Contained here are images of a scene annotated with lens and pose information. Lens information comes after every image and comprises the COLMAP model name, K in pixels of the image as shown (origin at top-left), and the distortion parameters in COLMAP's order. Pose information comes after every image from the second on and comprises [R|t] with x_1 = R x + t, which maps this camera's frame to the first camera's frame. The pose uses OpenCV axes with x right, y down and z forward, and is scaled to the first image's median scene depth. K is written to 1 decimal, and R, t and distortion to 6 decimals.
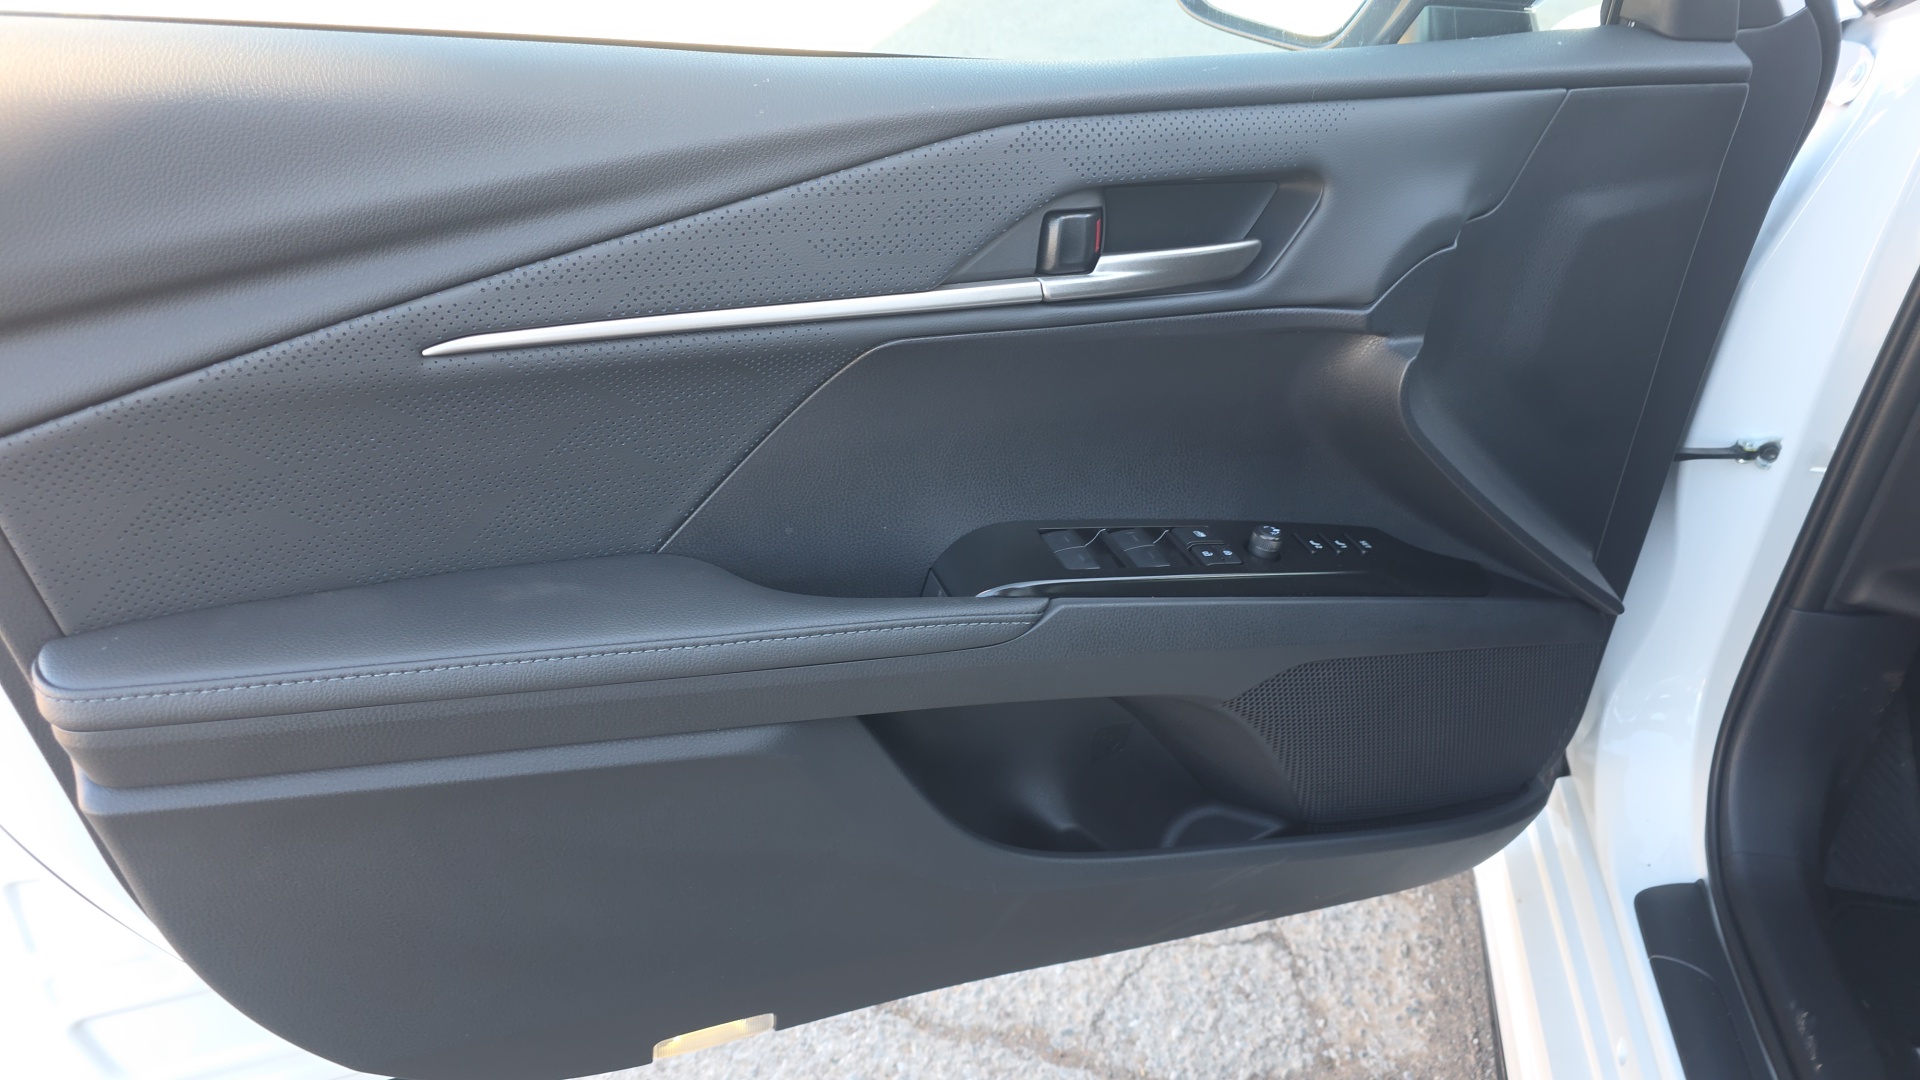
lens RADIAL K [[1295.6, 0, 964.9], [0, 1295.6, 555.3], [0, 0, 1]] dist [0.061161, -0.063595]
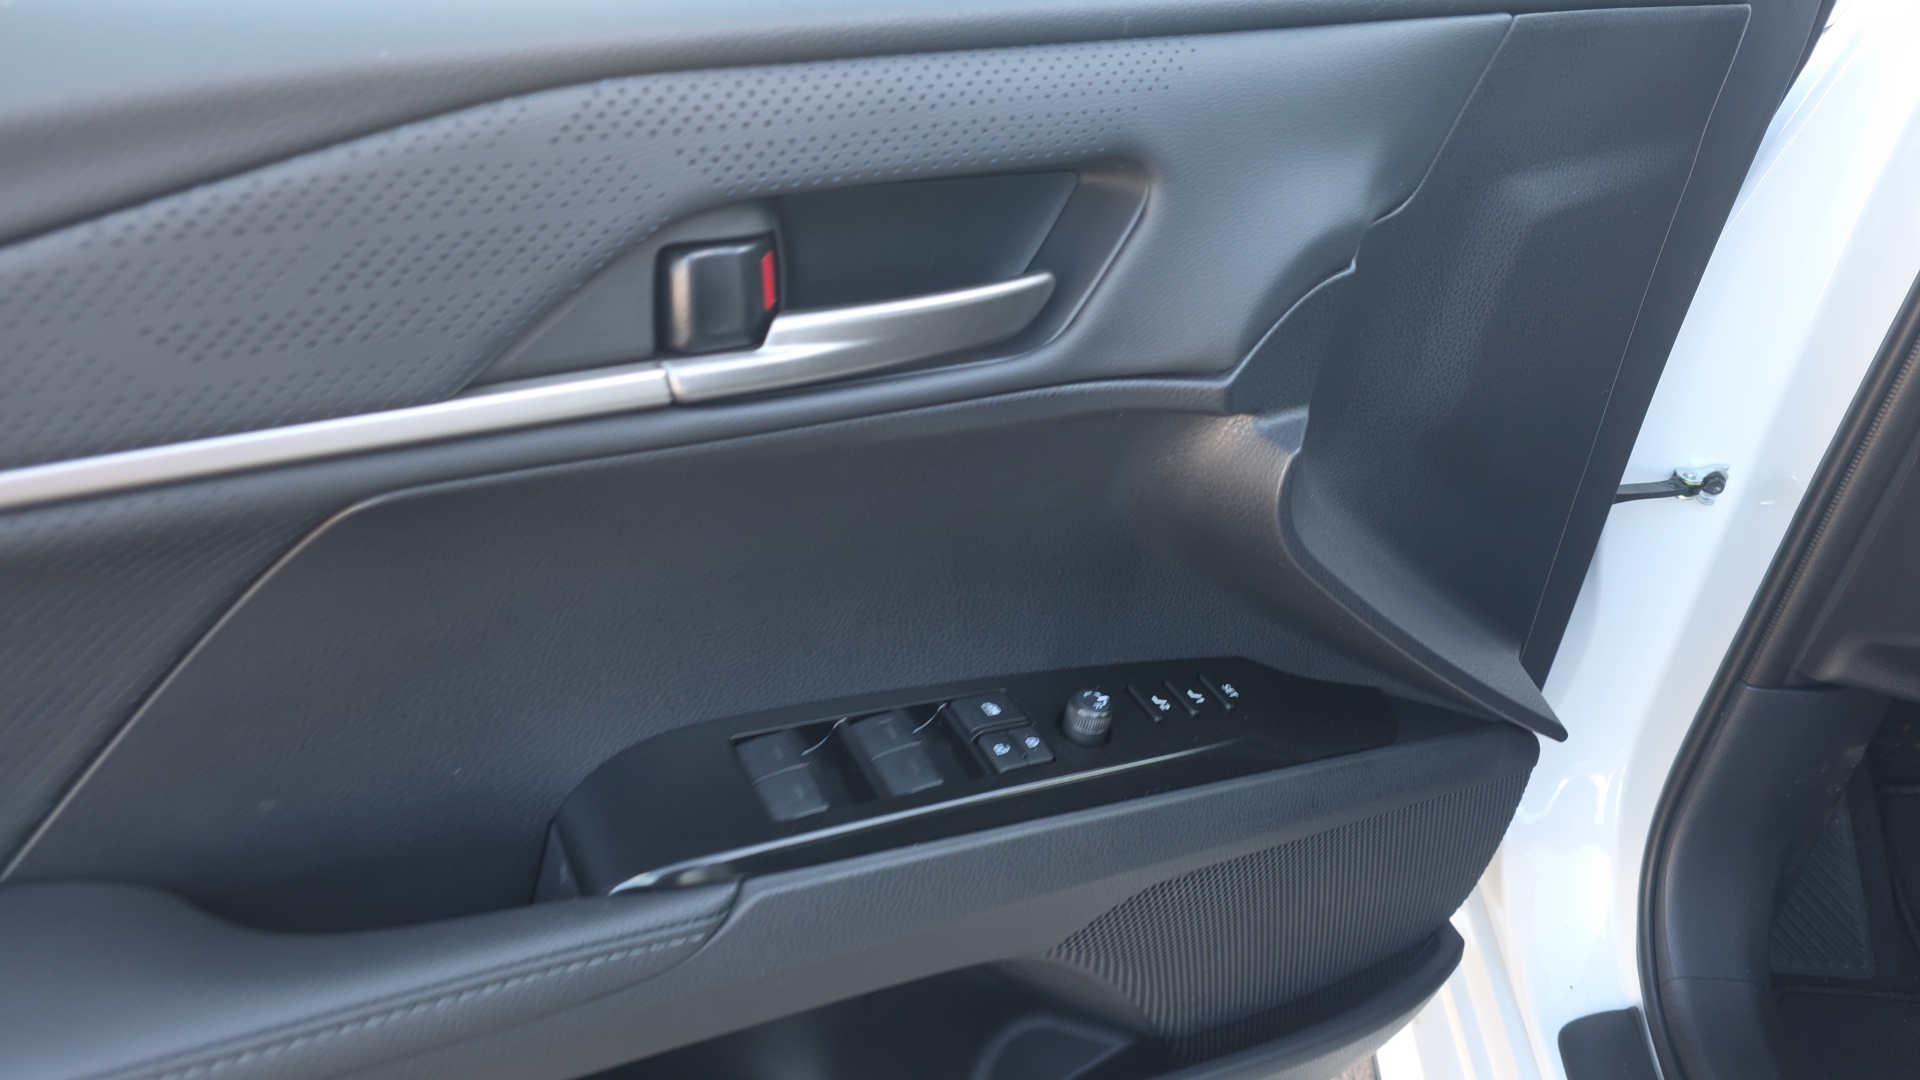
lens RADIAL K [[1308.9, 0, 998.2], [0, 1308.9, 597.5], [0, 0, 1]] dist [0.065088, -0.073387]
pose [[0.989257, -0.060289, 0.133177, 0.110600], [0.048912, 0.994997, 0.087109, -0.145354], [-0.137762, -0.079659, 0.987257, 0.385087]]
